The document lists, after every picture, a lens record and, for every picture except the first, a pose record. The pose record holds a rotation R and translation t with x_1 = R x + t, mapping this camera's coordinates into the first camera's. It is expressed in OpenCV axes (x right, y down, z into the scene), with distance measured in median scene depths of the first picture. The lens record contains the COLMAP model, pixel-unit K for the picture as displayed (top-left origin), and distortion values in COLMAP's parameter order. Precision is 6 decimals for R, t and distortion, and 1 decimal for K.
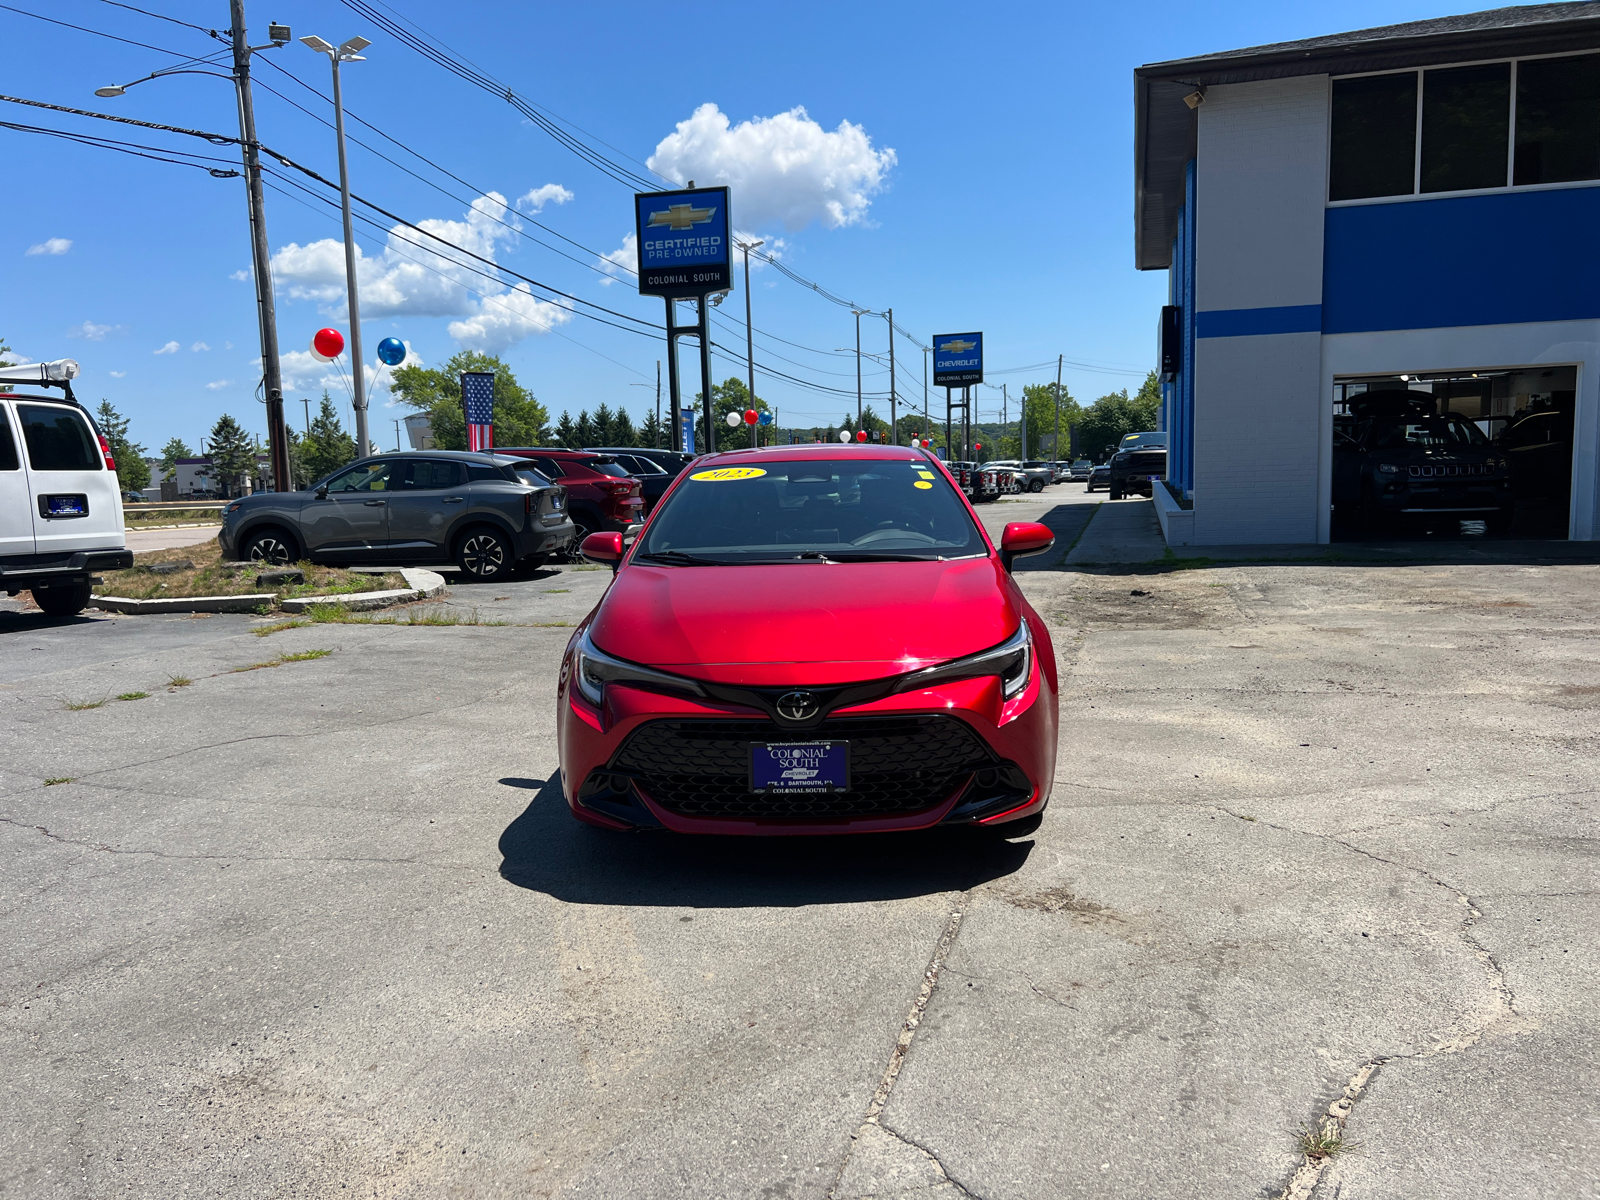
lens RADIAL K [[1192.6, 0, 801.0], [0, 1192.6, 611.7], [0, 0, 1]] dist [0.048616, -0.056663]
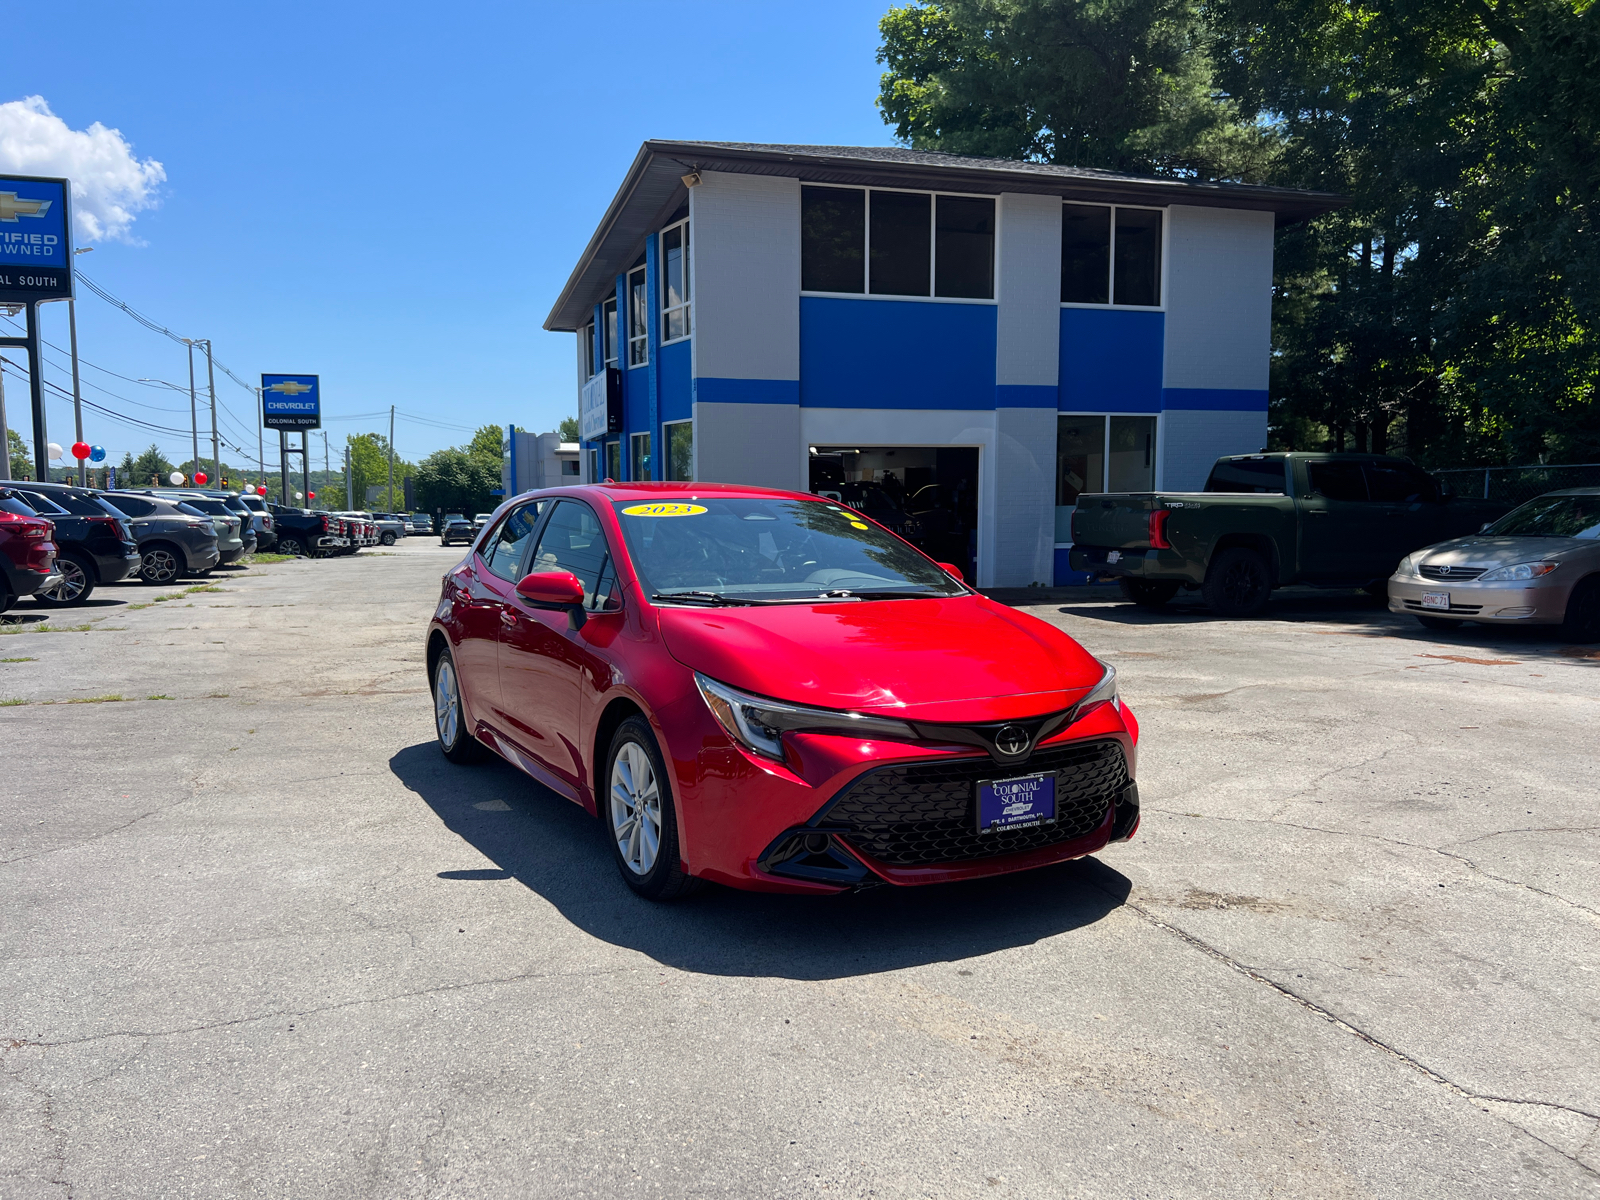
lens RADIAL K [[1192.6, 0, 801.0], [0, 1192.6, 611.7], [0, 0, 1]] dist [0.048616, -0.056663]
pose [[0.853158, -0.018178, 0.521335, -0.225423], [0.041957, 0.998546, -0.033845, -0.000705], [-0.519962, 0.050749, 0.852681, 0.079024]]
